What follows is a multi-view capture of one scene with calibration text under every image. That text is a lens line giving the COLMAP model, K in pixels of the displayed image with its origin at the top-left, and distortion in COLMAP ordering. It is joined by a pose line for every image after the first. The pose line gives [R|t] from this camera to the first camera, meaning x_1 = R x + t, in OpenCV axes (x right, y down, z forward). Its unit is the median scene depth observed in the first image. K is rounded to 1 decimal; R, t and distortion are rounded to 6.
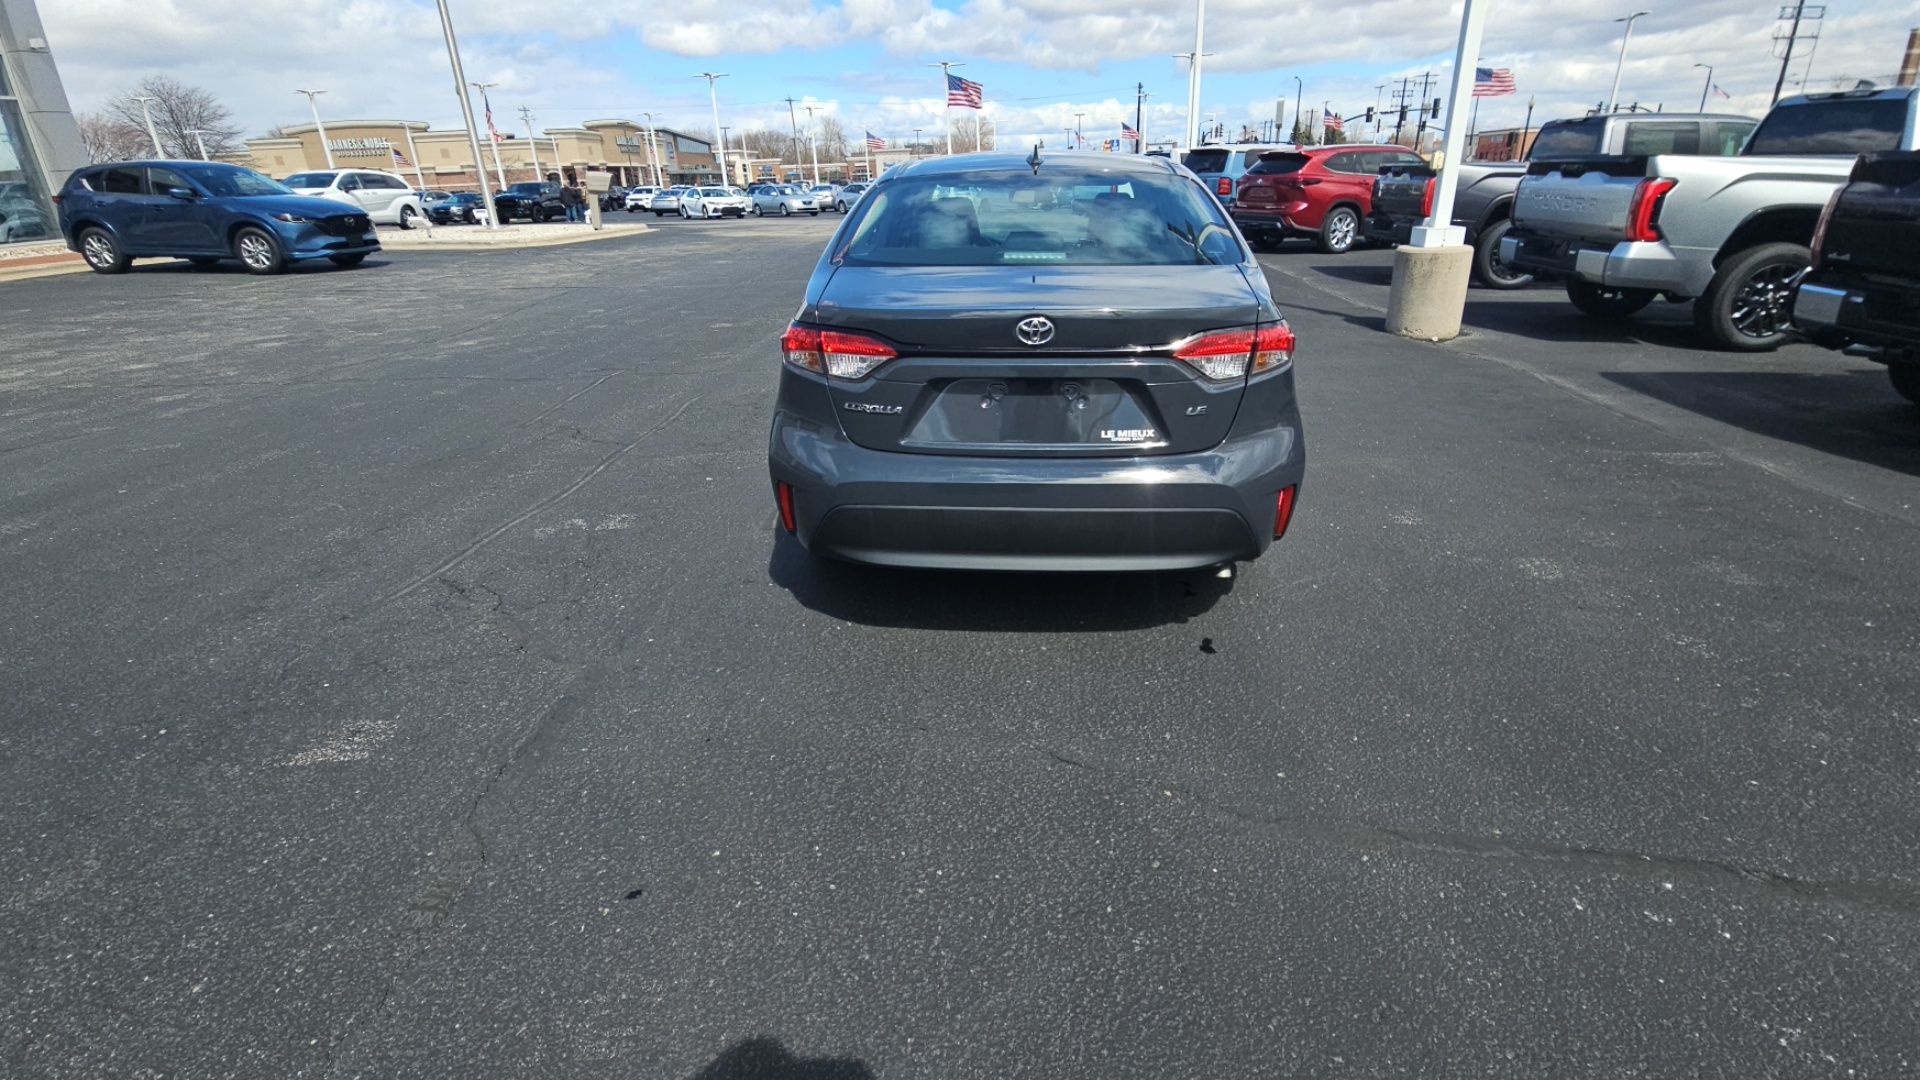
lens RADIAL K [[851.0, 0, 967.9], [0, 851.0, 551.9], [0, 0, 1]] dist [0.010540, -0.007940]
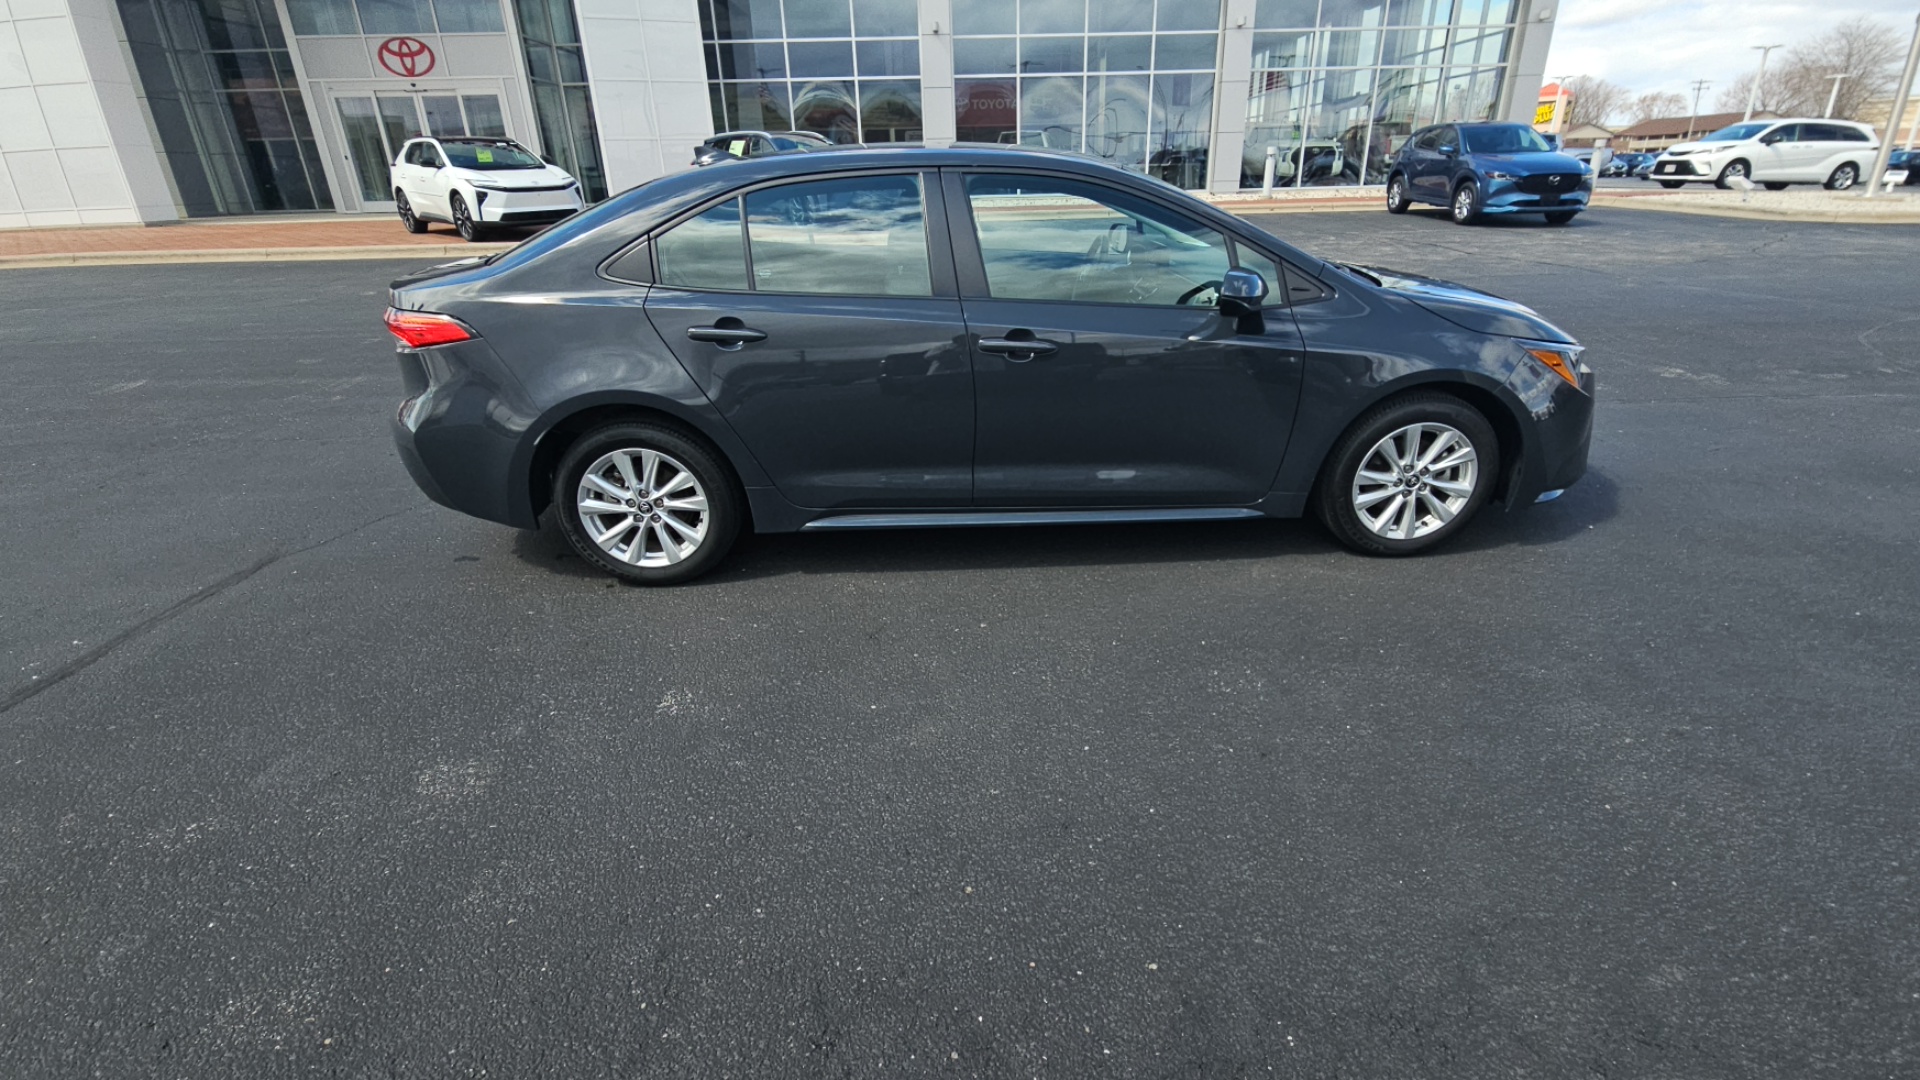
lens RADIAL K [[851.0, 0, 971.3], [0, 851.0, 526.3], [0, 0, 1]] dist [0.010540, -0.007940]
pose [[0.103214, 0.409214, -0.906582, 0.098768], [-0.383040, 0.857508, 0.343454, -0.043257], [0.917947, 0.311807, 0.245252, 0.090712]]
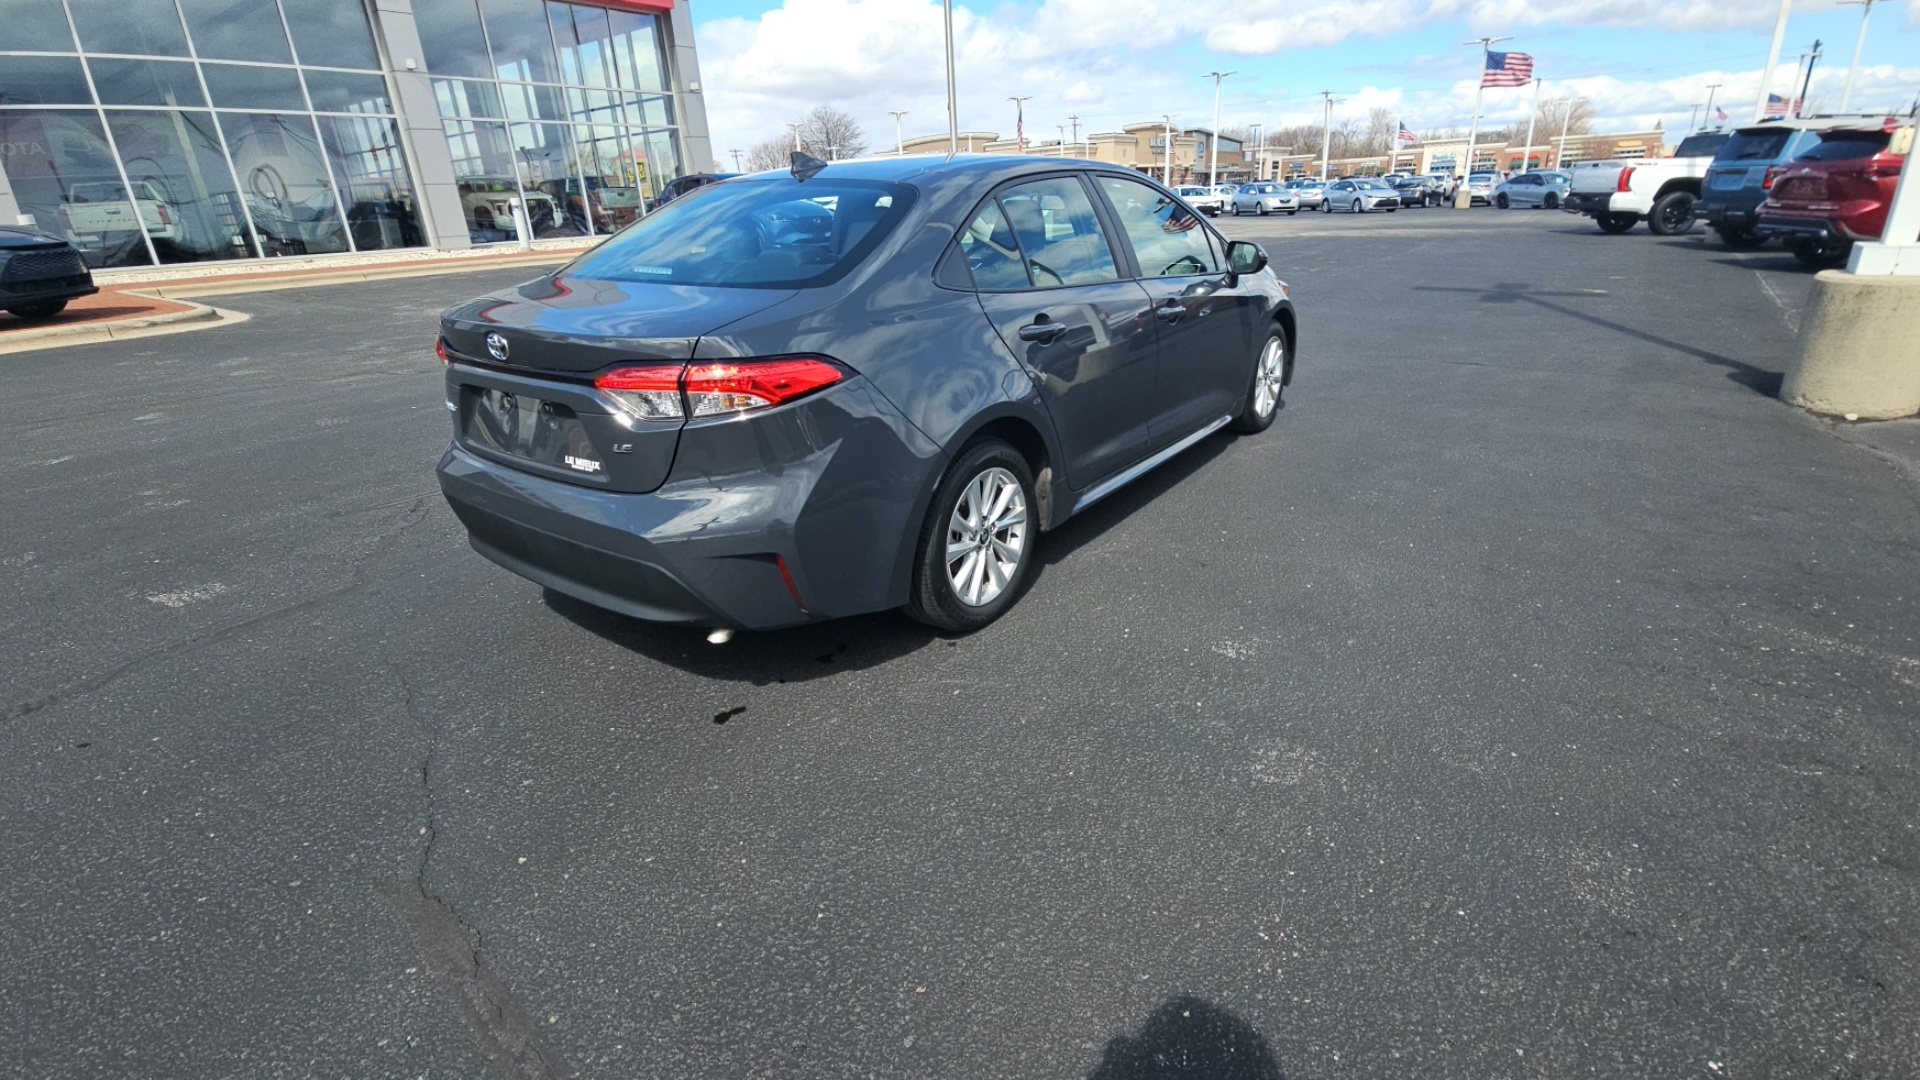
lens RADIAL K [[851.0, 0, 974.9], [0, 851.0, 538.6], [0, 0, 1]] dist [0.010540, -0.007940]
pose [[0.846988, 0.192227, -0.495641, 0.060297], [-0.197623, 0.979373, 0.042121, -0.010511], [0.493514, 0.062274, 0.867506, 0.023035]]
